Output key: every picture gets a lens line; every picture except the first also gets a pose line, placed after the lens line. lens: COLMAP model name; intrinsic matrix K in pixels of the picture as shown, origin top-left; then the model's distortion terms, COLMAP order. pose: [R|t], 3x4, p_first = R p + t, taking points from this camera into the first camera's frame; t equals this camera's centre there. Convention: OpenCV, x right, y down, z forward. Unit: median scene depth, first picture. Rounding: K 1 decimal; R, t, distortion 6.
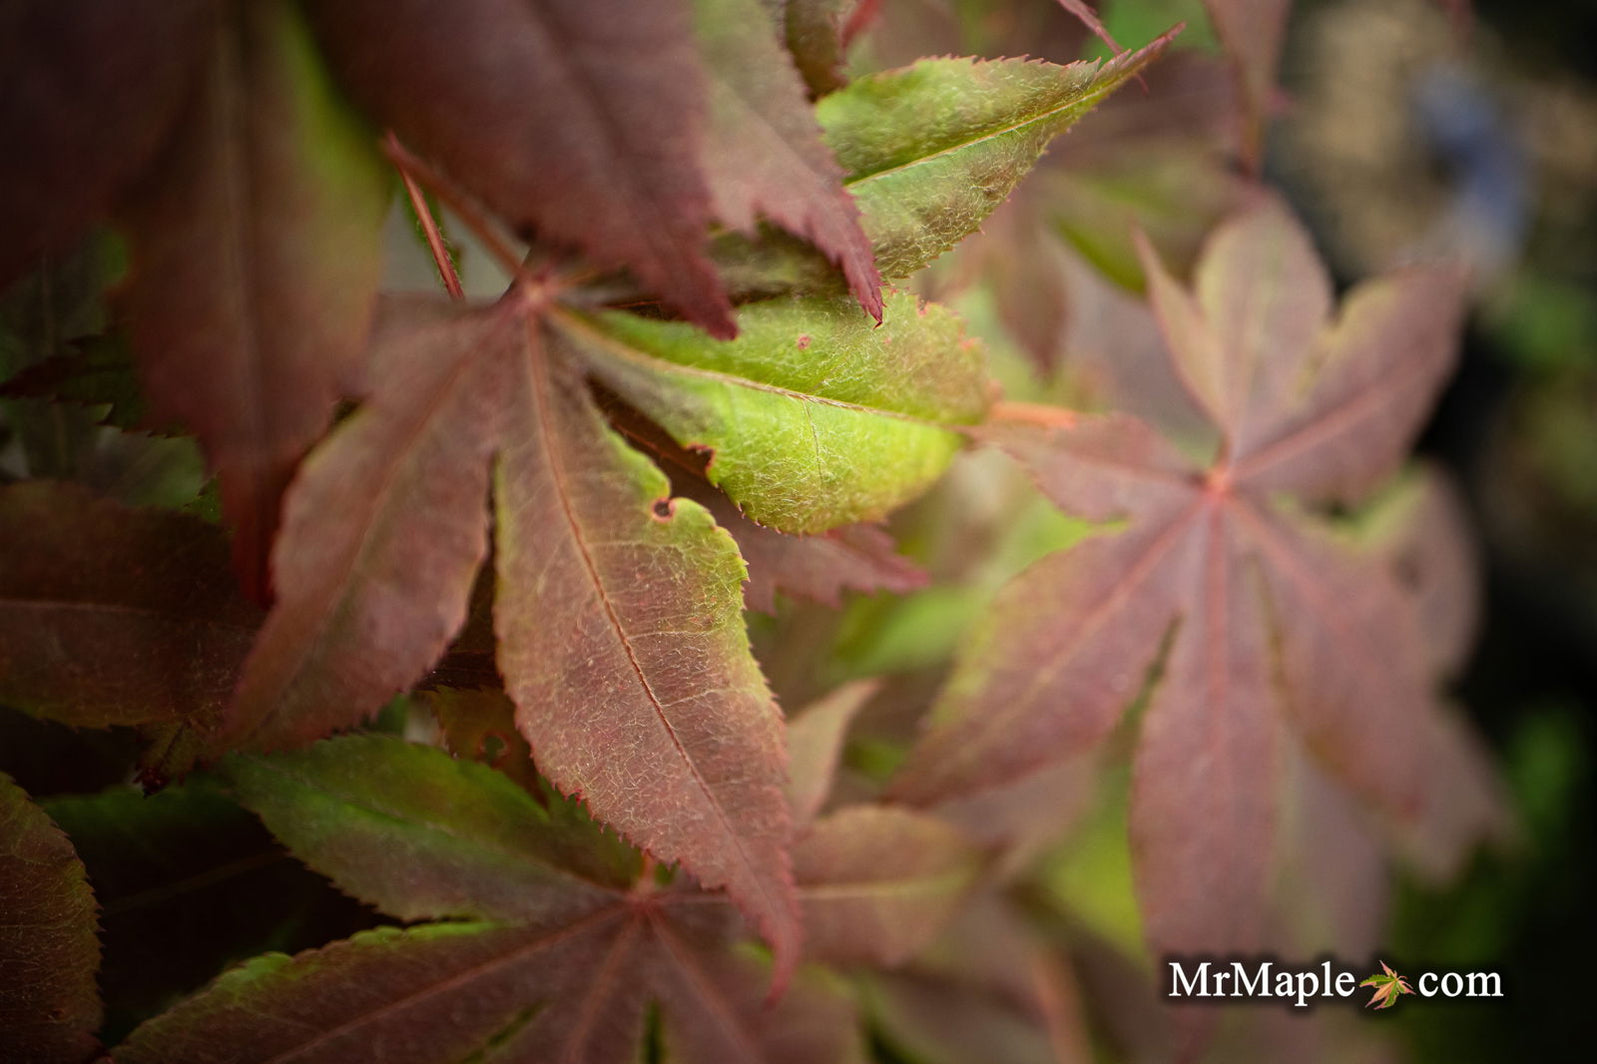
lens RADIAL K [[2050.0, 0, 798.5], [0, 2050.0, 532.0], [0, 0, 1]] dist [0.039393, 0.041142]
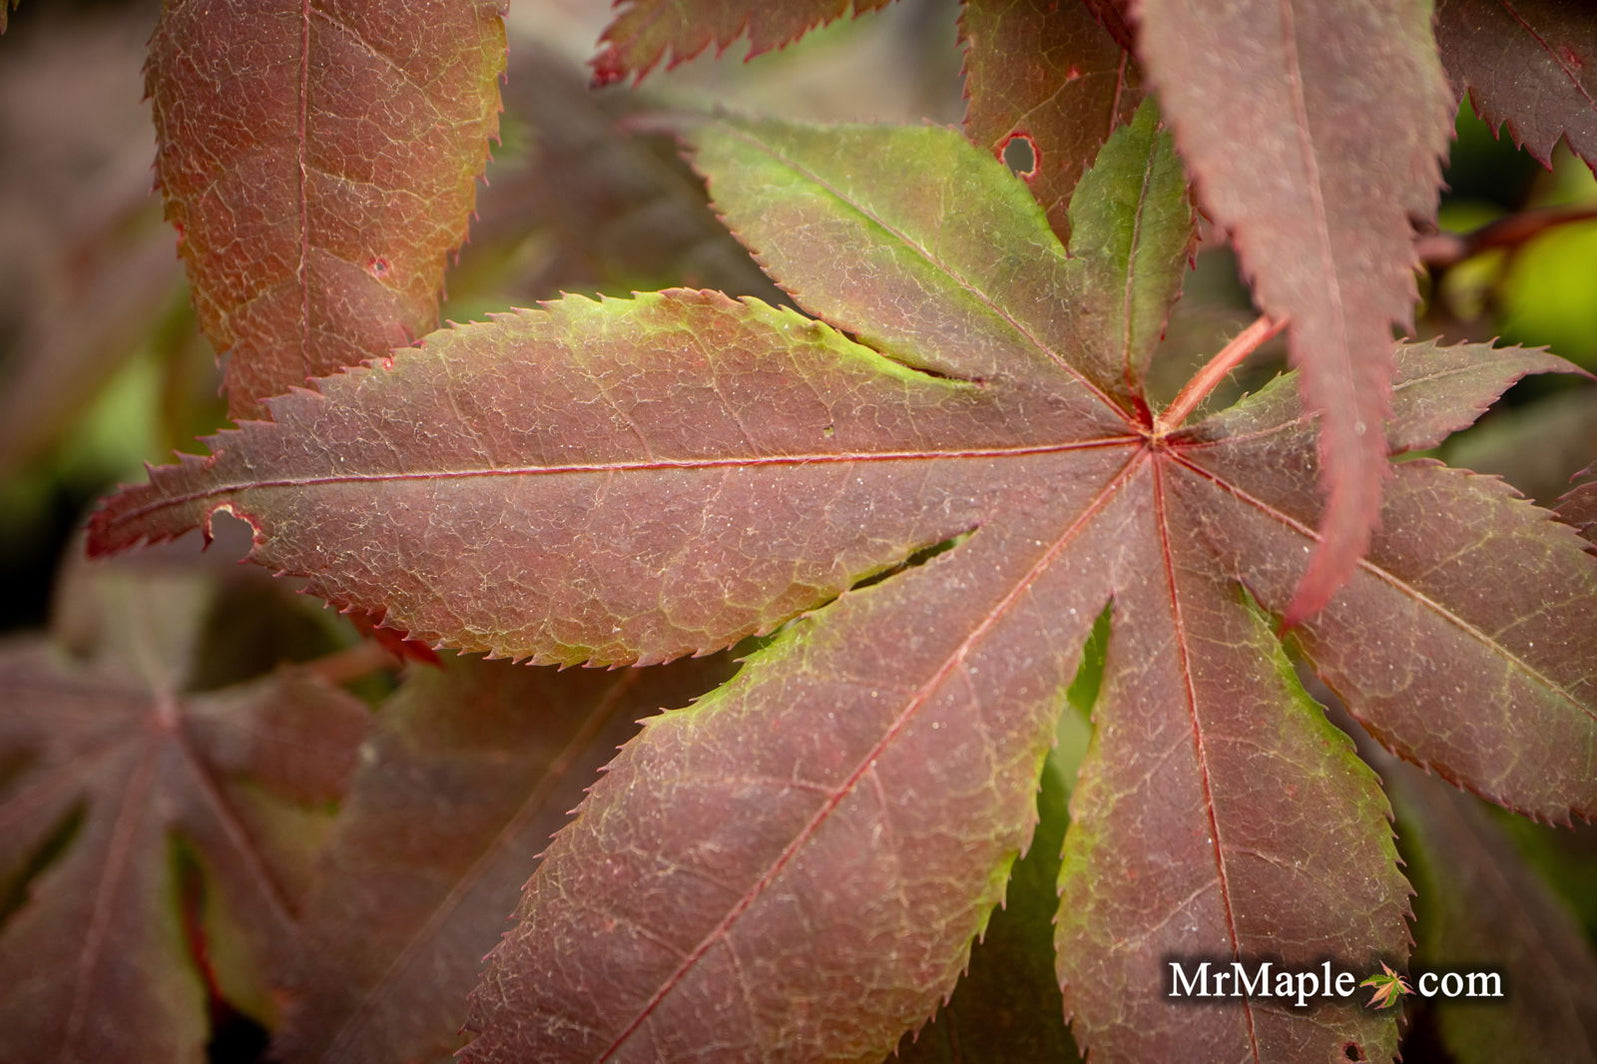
lens RADIAL K [[2050.0, 0, 798.5], [0, 2050.0, 532.0], [0, 0, 1]] dist [0.039393, 0.041142]
pose [[0.889028, 0.213518, -0.405018, 0.116294], [-0.408396, 0.769715, -0.490663, 0.679778], [0.206983, 0.601621, 0.771499, 0.574229]]
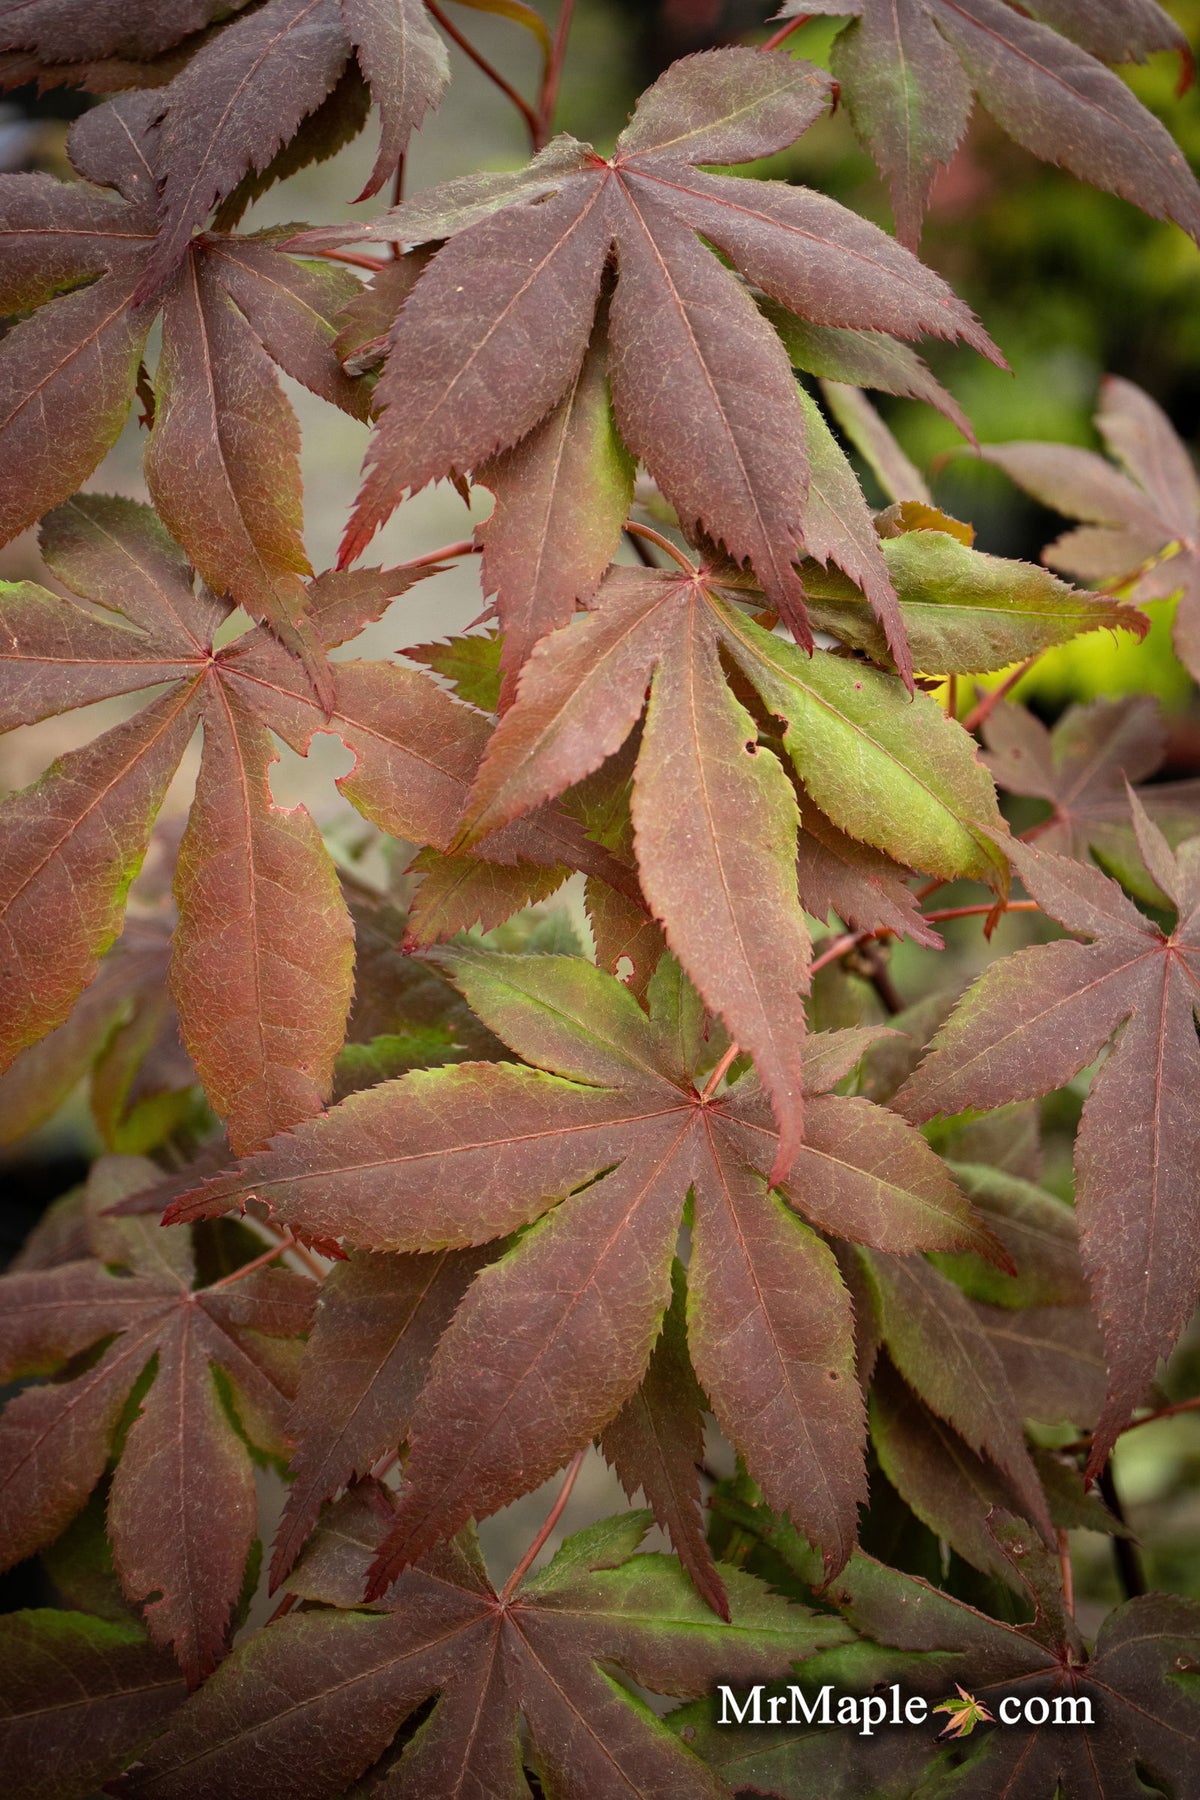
lens RADIAL K [[2310.6, 0, 600.0], [0, 2310.6, 900.0], [0, 0, 1]] dist [0.039393, 0.041142]
pose [[0.946865, 0.086731, -0.309717, 0.399367], [-0.246222, 0.815019, -0.524517, 1.079863], [0.206934, 0.572906, 0.793068, -0.411276]]
